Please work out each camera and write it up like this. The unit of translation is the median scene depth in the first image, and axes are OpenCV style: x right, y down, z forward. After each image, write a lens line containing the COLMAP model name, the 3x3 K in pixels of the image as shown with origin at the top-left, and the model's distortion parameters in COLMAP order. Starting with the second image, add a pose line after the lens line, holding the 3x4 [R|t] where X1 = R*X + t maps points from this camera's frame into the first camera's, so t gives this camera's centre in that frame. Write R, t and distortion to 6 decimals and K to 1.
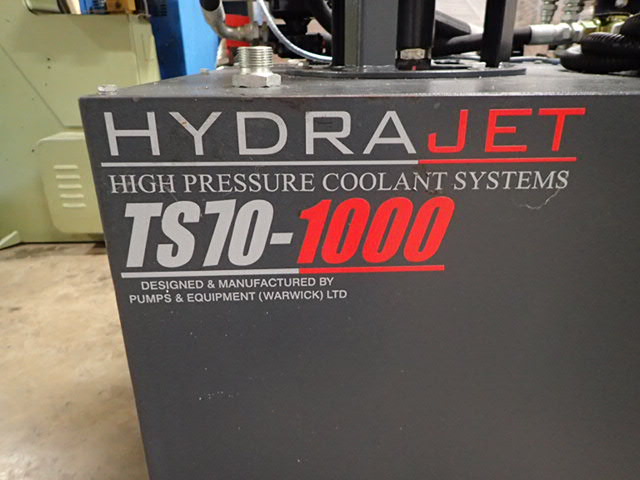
lens RADIAL K [[470.7, 0, 320.0], [0, 470.7, 240.0], [0, 0, 1]] dist [-0.004310, 0.000806]
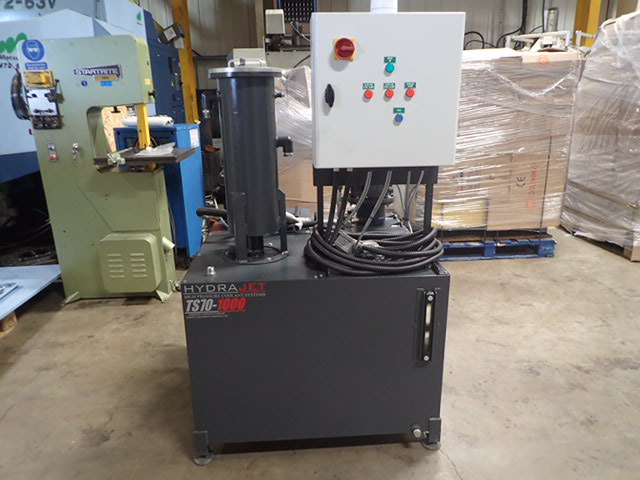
lens RADIAL K [[470.7, 0, 320.0], [0, 470.7, 240.0], [0, 0, 1]] dist [-0.004310, 0.000806]
pose [[0.999271, -0.014713, 0.035231, 0.909776], [0.017767, 0.995963, -0.087985, -0.246591], [-0.033795, 0.088547, 0.995499, -4.325406]]
